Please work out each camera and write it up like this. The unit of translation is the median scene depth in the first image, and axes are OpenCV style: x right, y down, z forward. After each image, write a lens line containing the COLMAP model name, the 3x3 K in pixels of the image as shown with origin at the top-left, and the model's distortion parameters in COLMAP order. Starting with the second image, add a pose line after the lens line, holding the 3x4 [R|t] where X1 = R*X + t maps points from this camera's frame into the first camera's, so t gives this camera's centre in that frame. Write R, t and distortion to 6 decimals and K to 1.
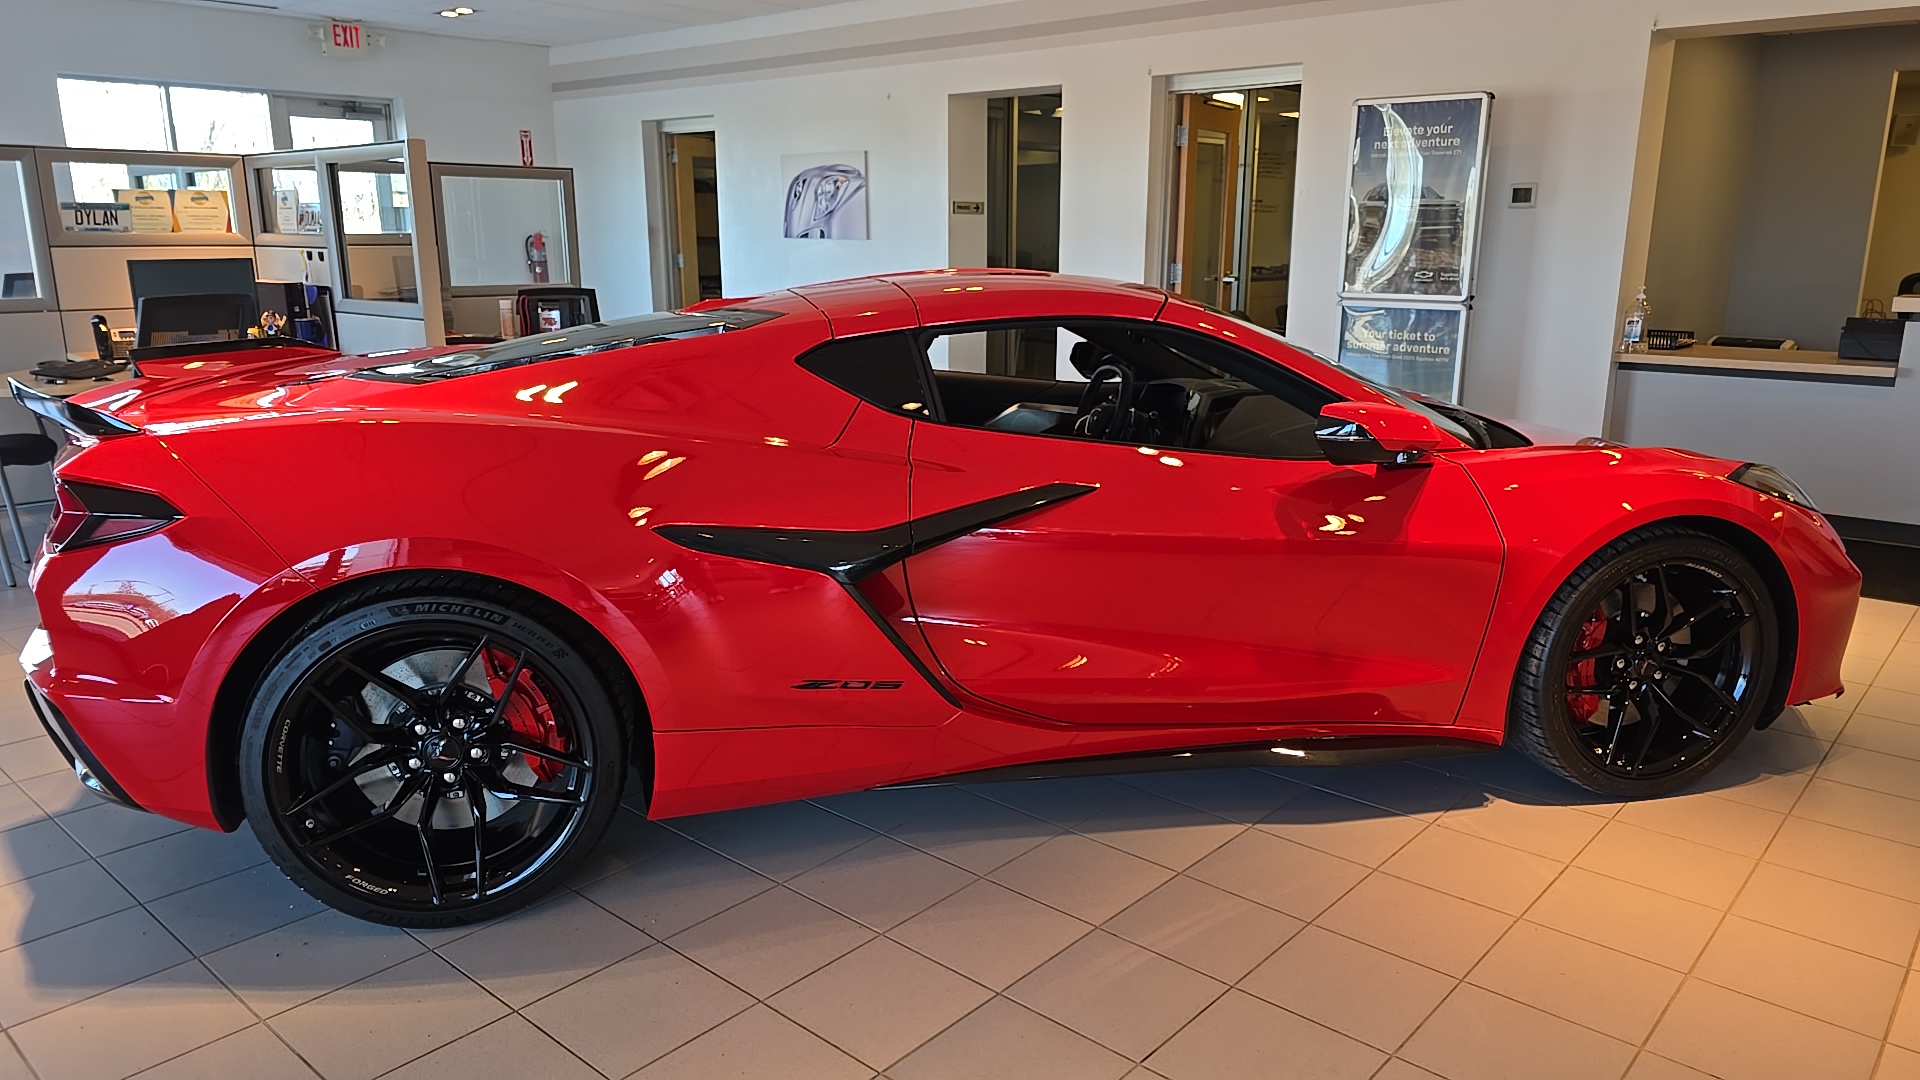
lens RADIAL K [[1272.7, 0, 982.9], [0, 1272.7, 531.0], [0, 0, 1]] dist [0.043331, -0.066588]
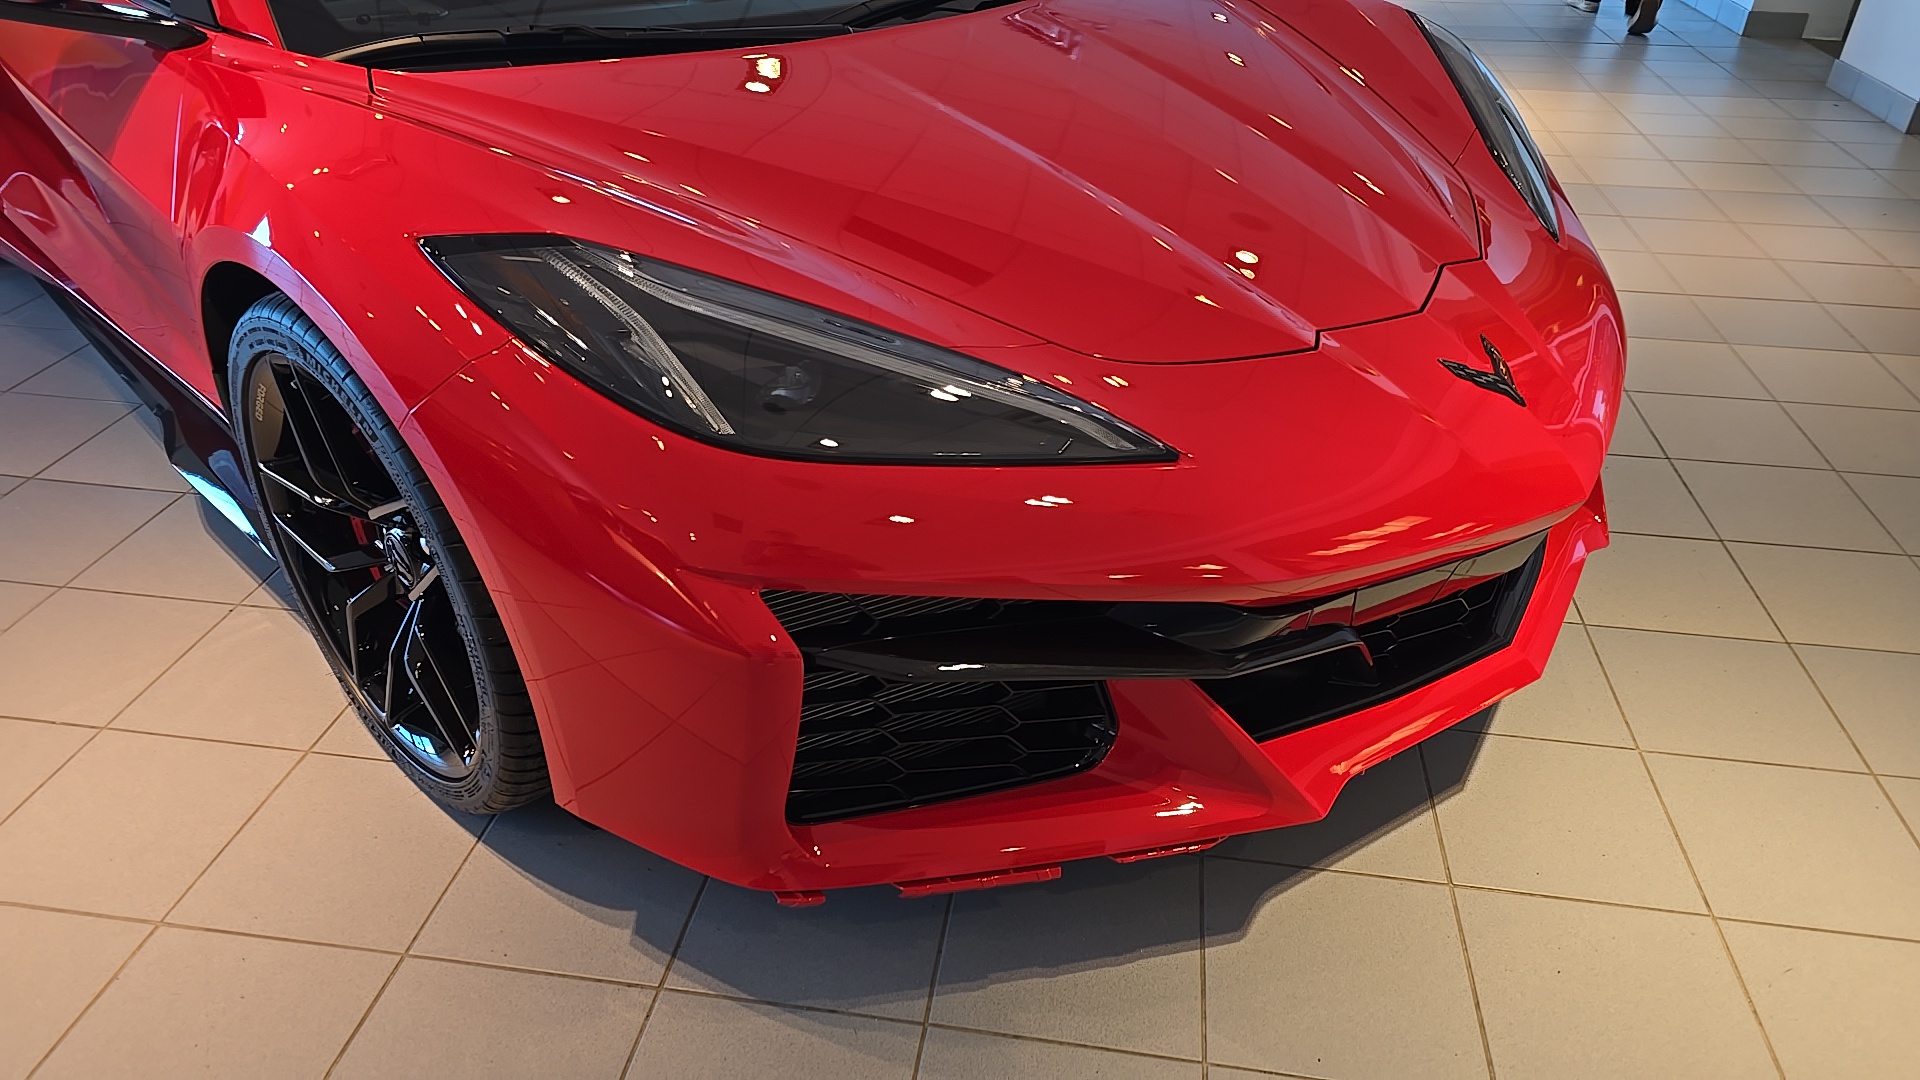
lens RADIAL K [[1284.5, 0, 974.7], [0, 1284.5, 544.5], [0, 0, 1]] dist [0.061691, -0.068011]
pose [[0.541111, 0.453425, -0.708241, 1.312433], [-0.195487, 0.886941, 0.418475, -0.217207], [0.817914, -0.087989, 0.568572, 1.156770]]
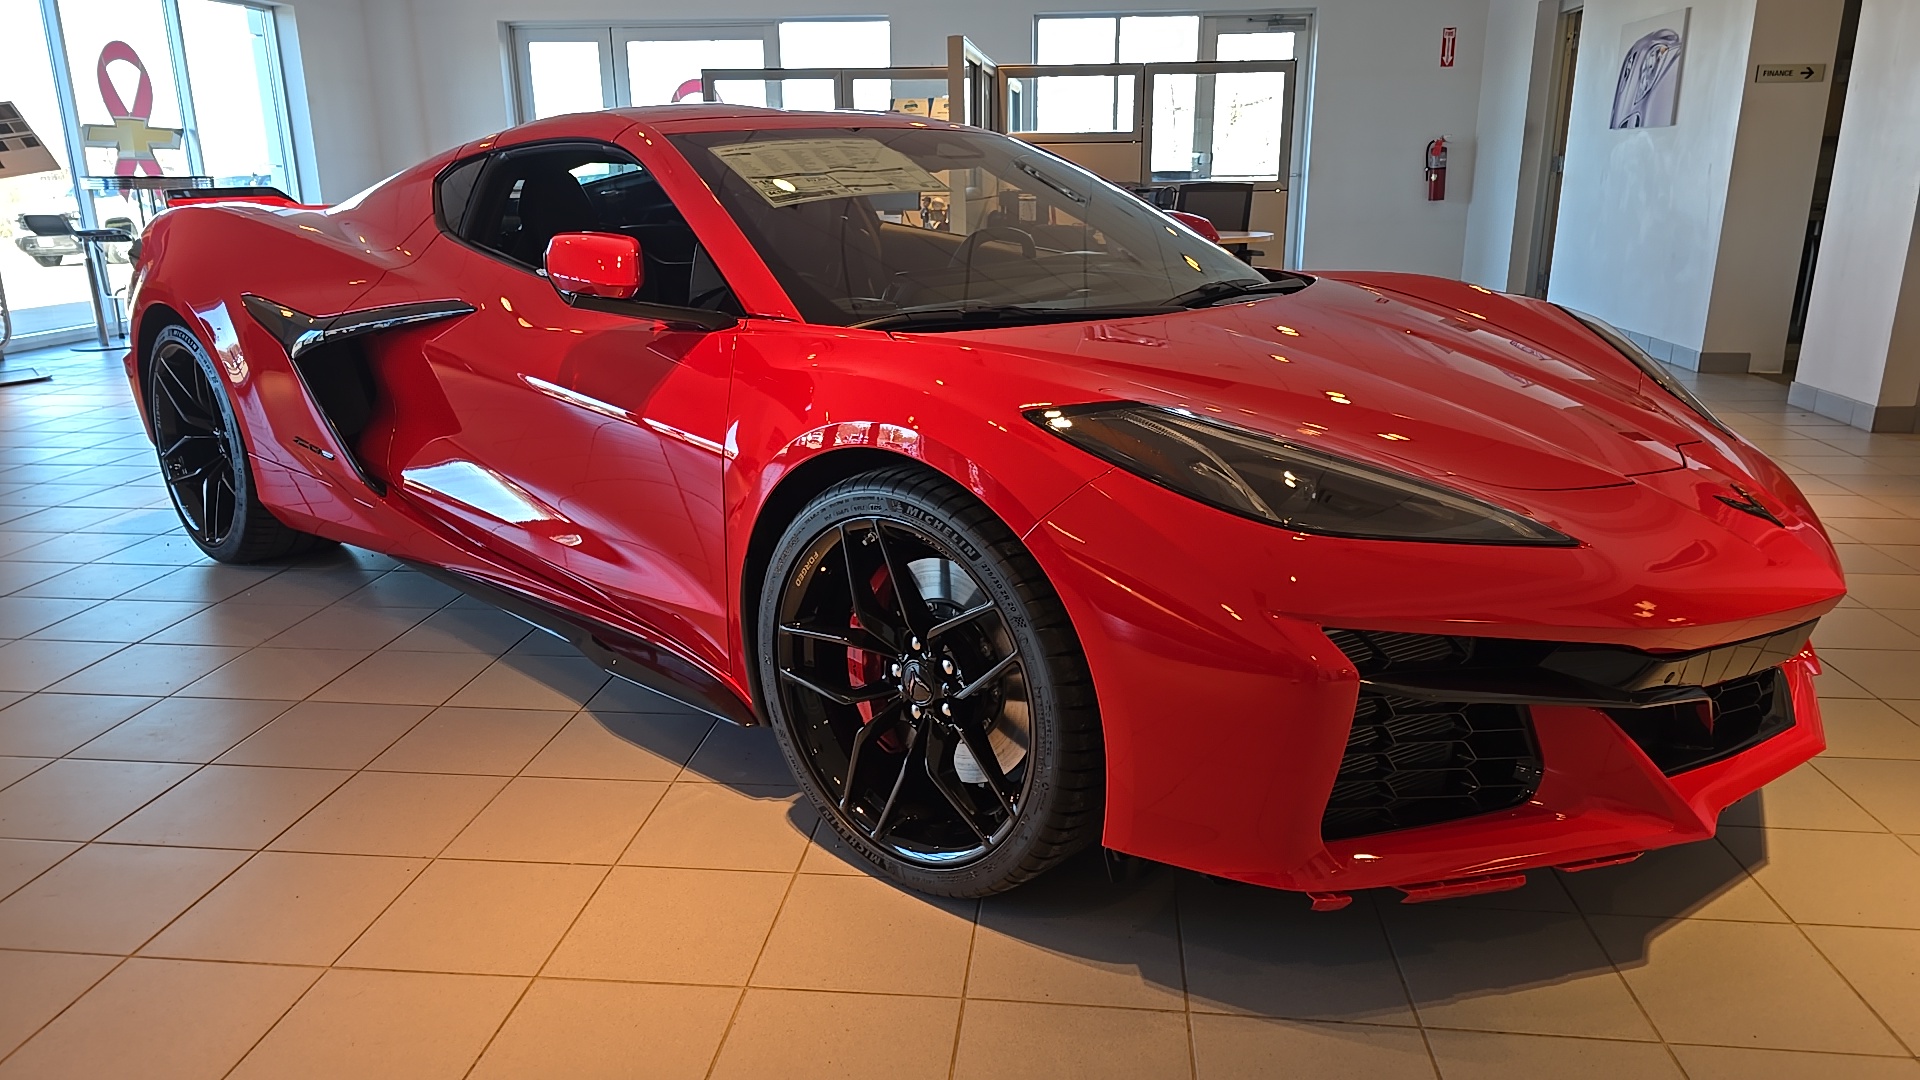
lens RADIAL K [[1284.5, 0, 974.7], [0, 1284.5, 544.5], [0, 0, 1]] dist [0.061691, -0.068011]
pose [[0.581530, 0.216417, -0.784211, 1.340728], [-0.171216, 0.974934, 0.142086, -0.085010], [0.795304, 0.051643, 0.604008, 0.807329]]
